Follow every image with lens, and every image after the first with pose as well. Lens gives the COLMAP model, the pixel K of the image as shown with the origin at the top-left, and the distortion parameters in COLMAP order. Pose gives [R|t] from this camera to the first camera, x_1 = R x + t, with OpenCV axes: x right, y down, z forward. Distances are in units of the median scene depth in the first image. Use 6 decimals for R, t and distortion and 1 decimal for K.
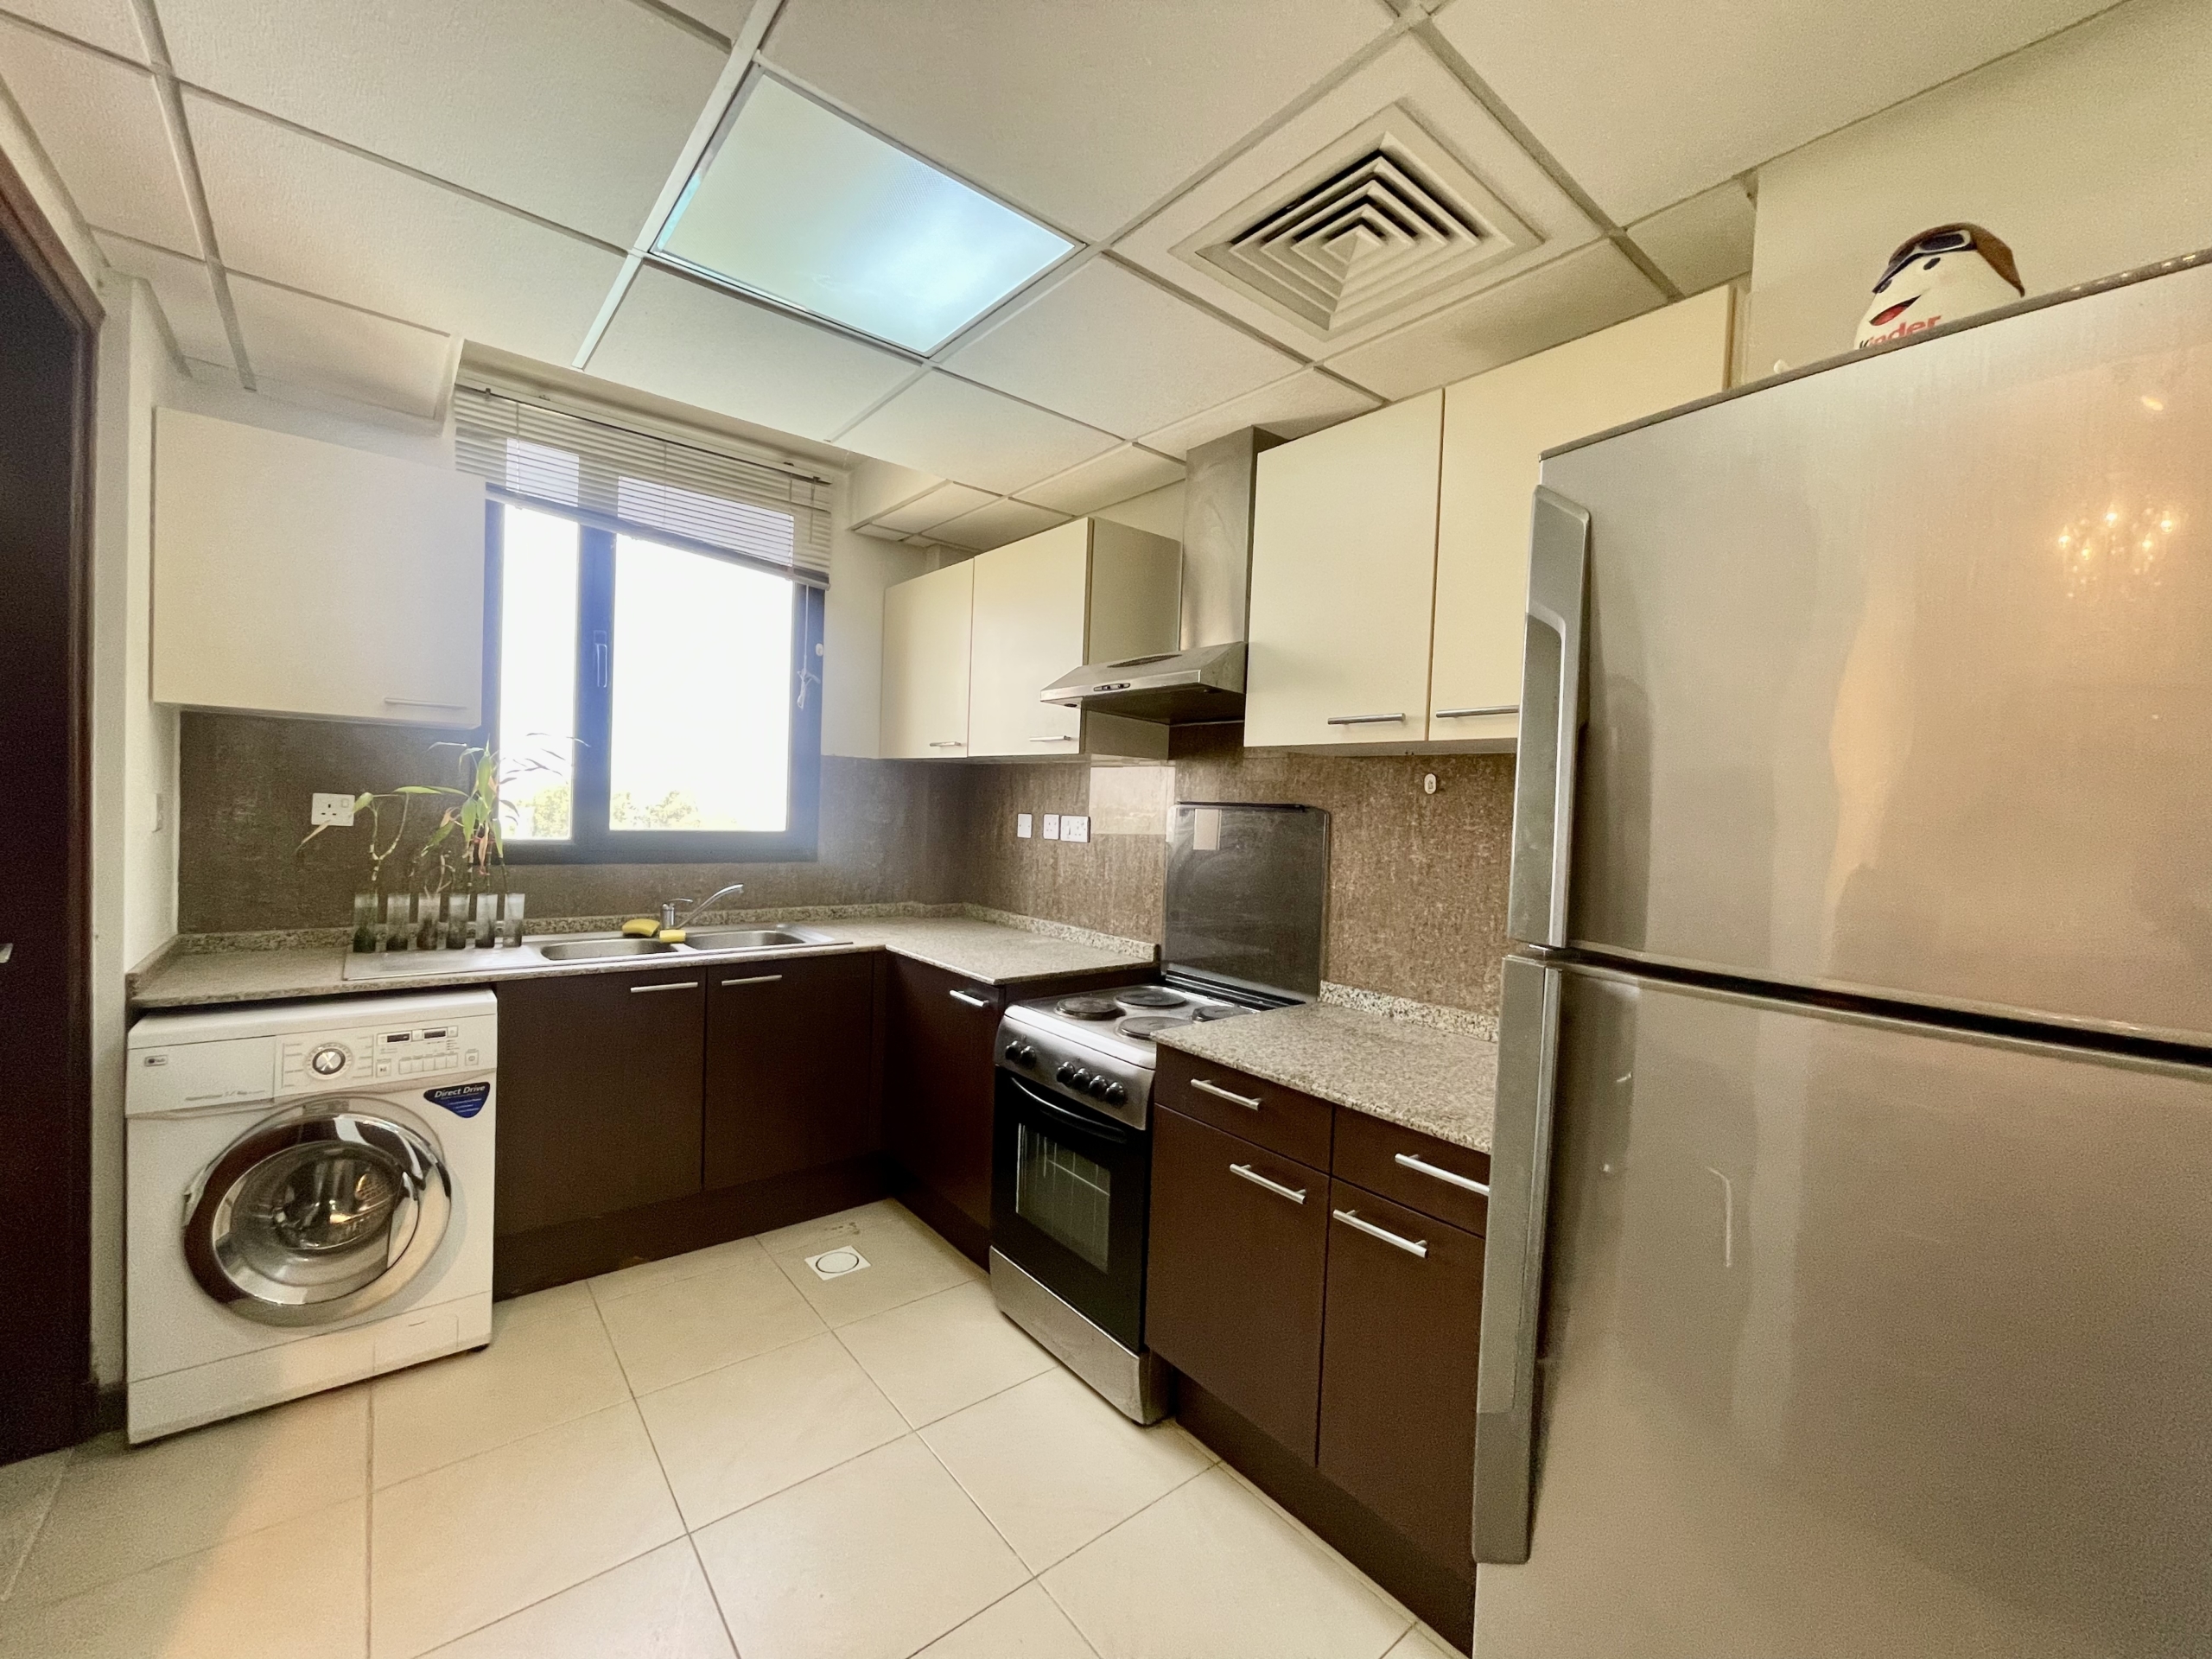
lens RADIAL K [[900.0, 0, 1107.4], [0, 900.0, 830.0], [0, 0, 1]] dist [-0.000022, -0.002084]
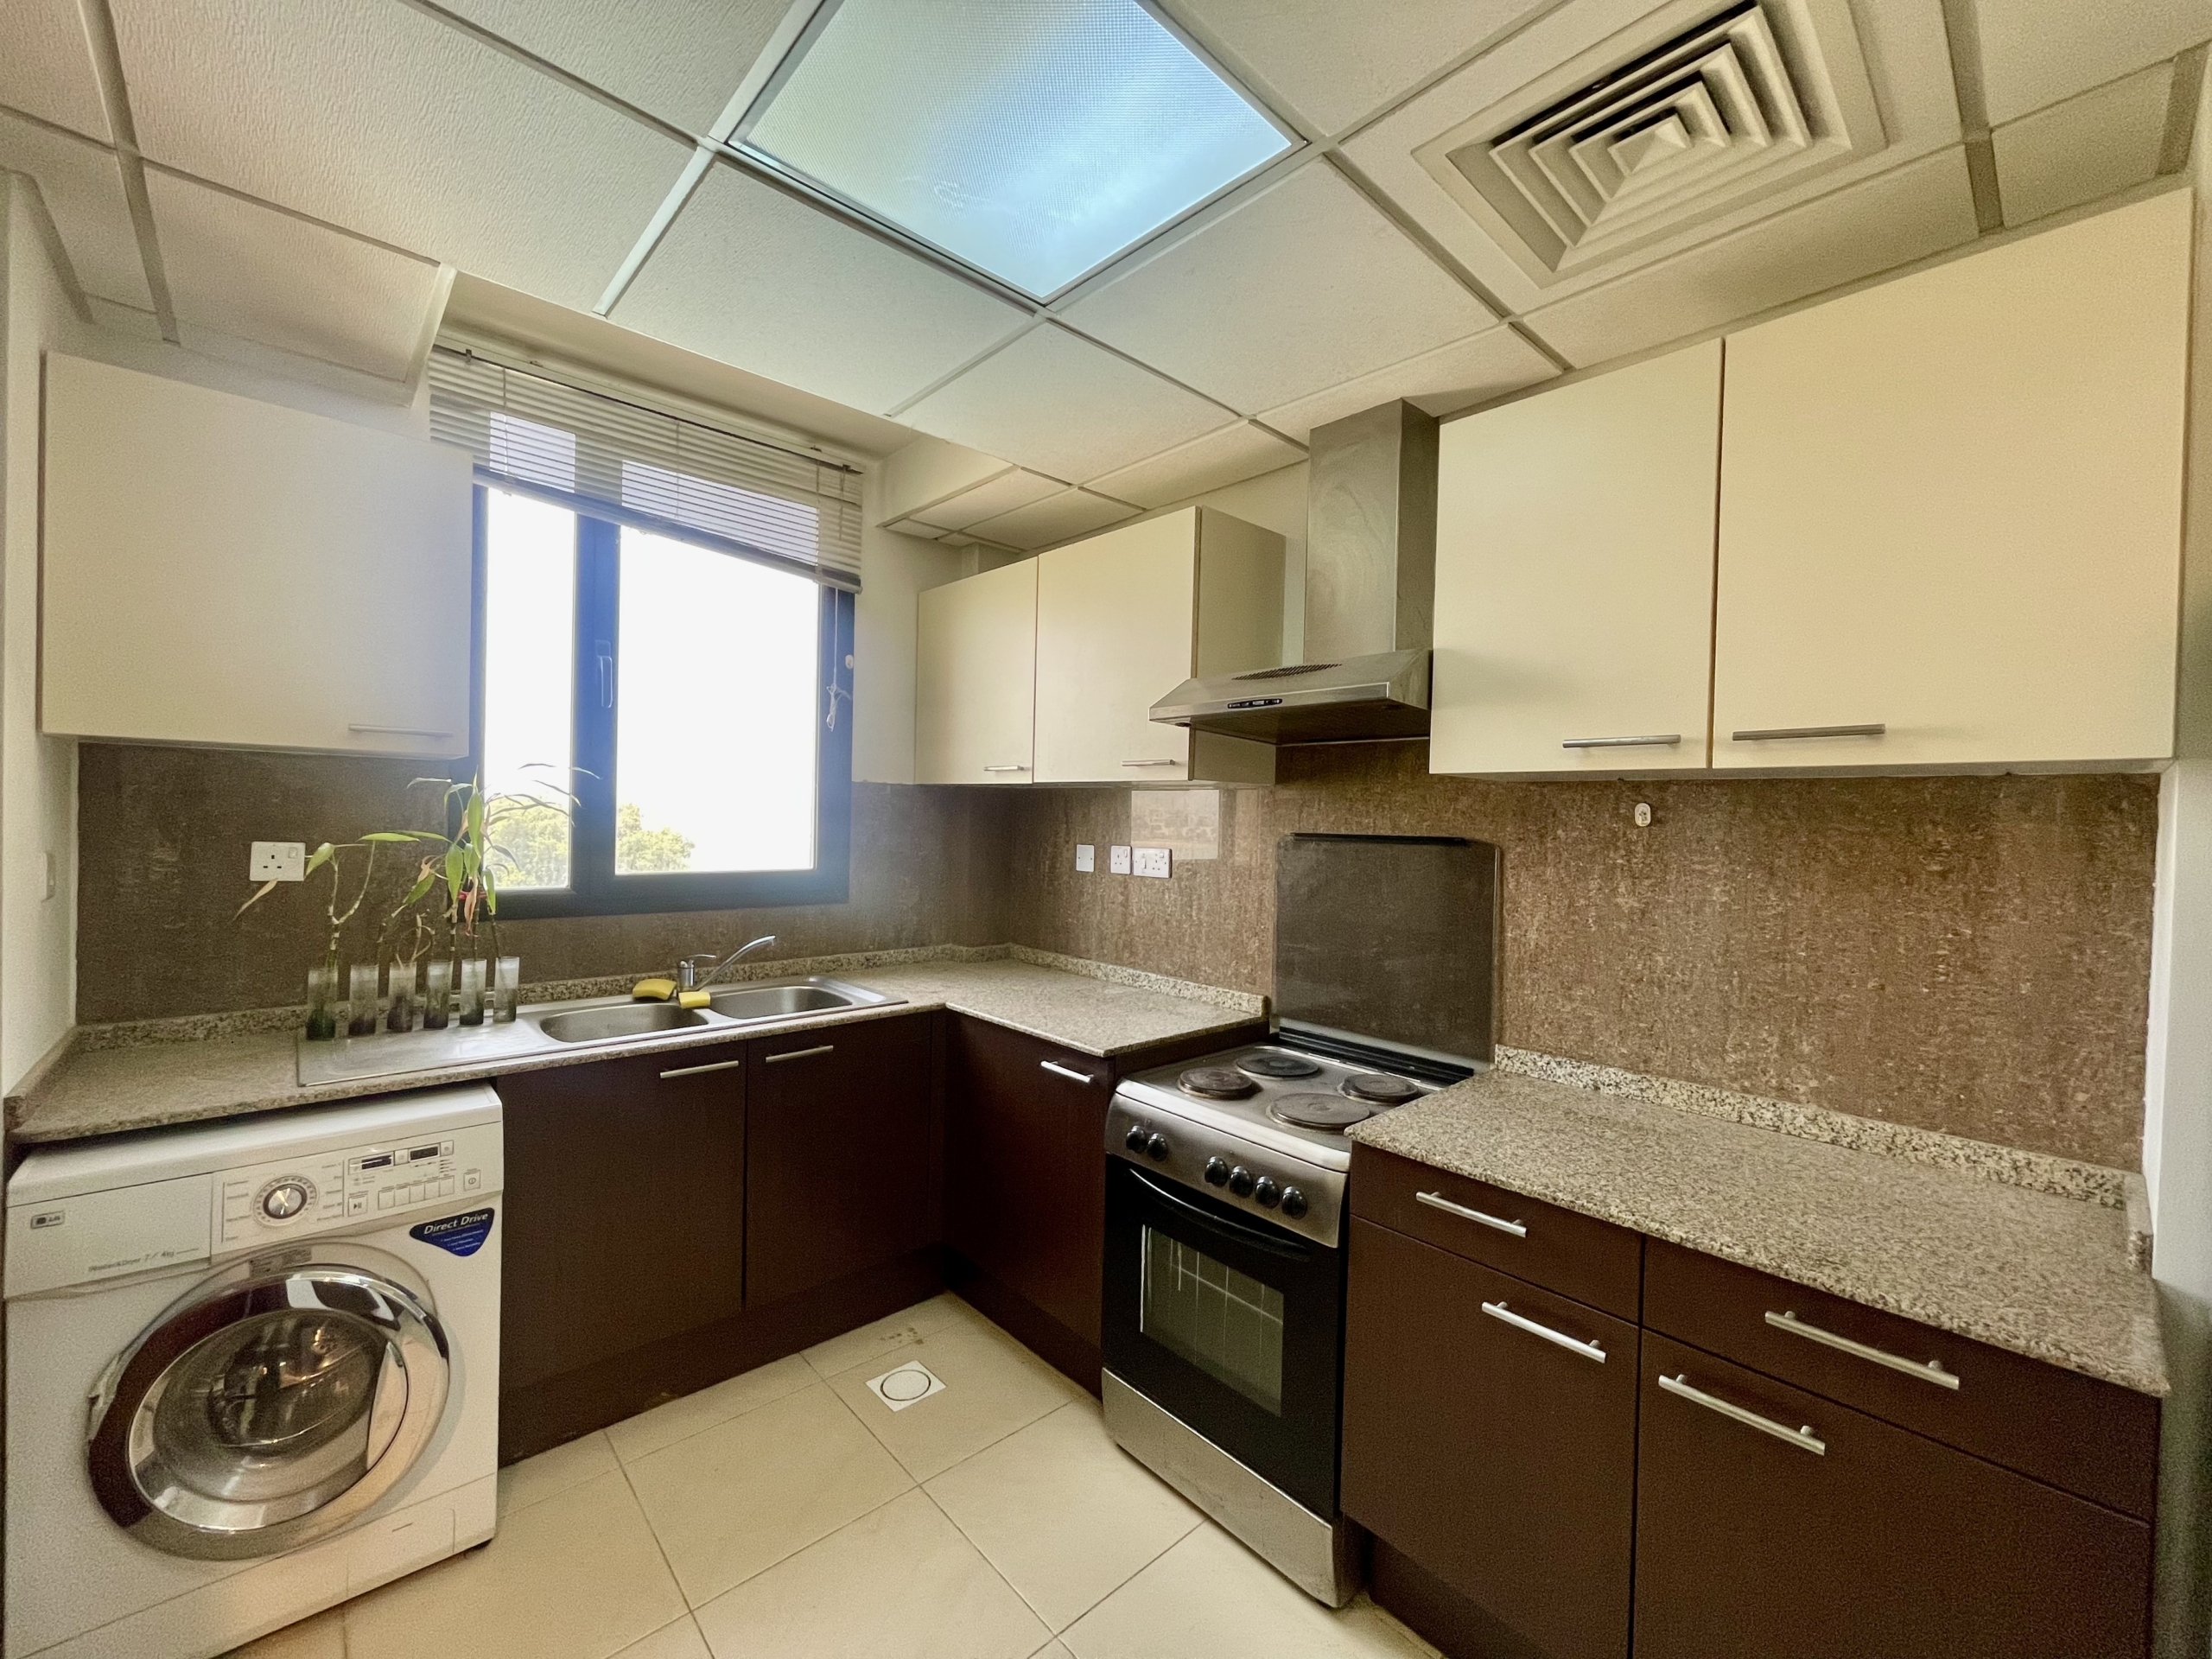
lens RADIAL K [[900.0, 0, 1110.1], [0, 900.0, 829.9], [0, 0, 1]] dist [-0.000022, -0.002084]
pose [[0.998374, -0.015335, 0.054903, -0.173492], [0.016015, 0.999800, -0.011978, -0.032135], [-0.054708, 0.012837, 0.998420, 0.166204]]
